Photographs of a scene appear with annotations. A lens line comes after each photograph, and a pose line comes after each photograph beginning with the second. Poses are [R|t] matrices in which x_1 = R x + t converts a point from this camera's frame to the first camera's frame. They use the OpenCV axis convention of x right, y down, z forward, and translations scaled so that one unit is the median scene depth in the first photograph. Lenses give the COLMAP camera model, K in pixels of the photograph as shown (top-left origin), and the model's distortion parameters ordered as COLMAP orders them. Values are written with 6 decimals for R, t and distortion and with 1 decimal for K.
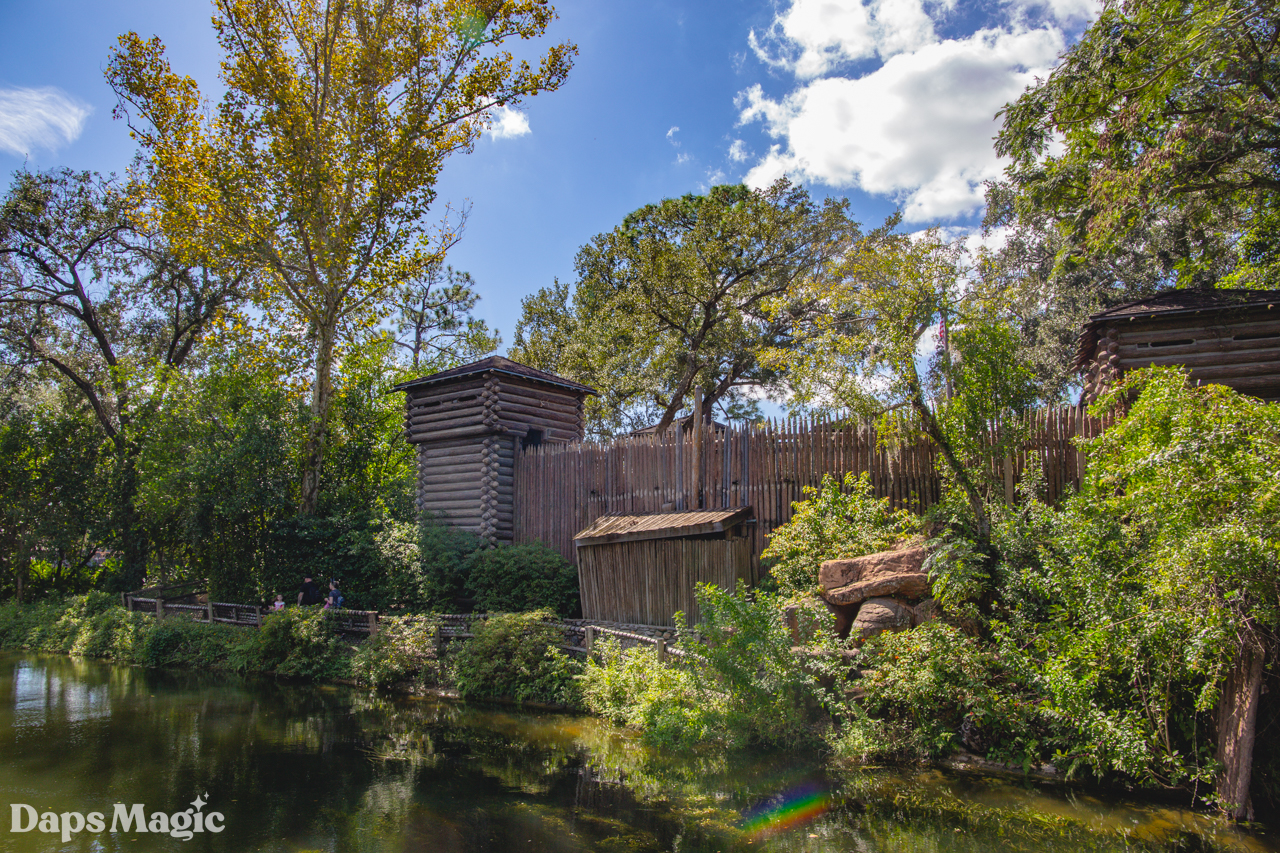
lens RADIAL K [[935.8, 0, 640.0], [0, 935.8, 426.5], [0, 0, 1]] dist [-0.137385, 0.116377]
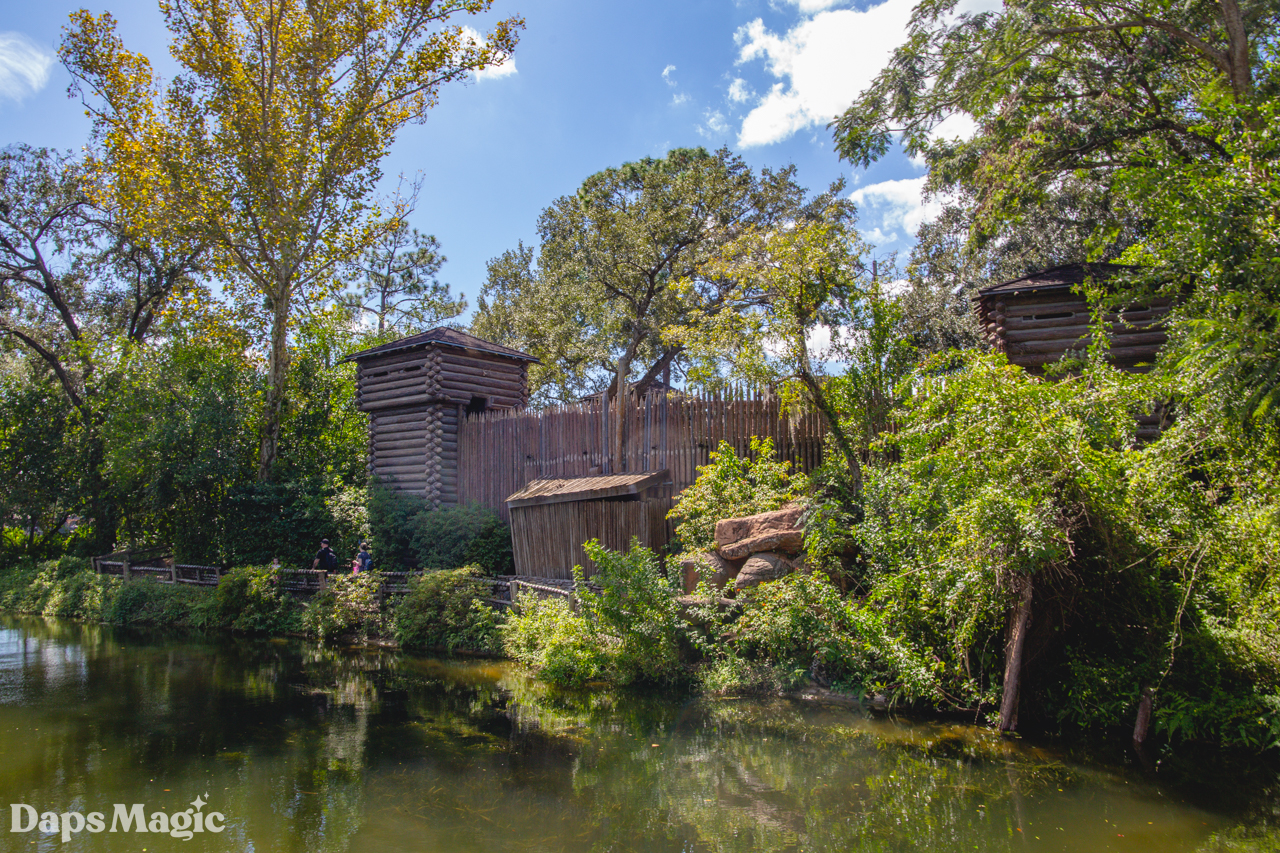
lens RADIAL K [[969.5, 0, 640.0], [0, 969.5, 426.5], [0, 0, 1]] dist [-0.141253, 0.120925]
pose [[0.999942, -0.009040, 0.005859, 0.063199], [0.008767, 0.998952, 0.044932, -0.011312], [-0.006259, -0.044878, 0.998973, -0.088032]]
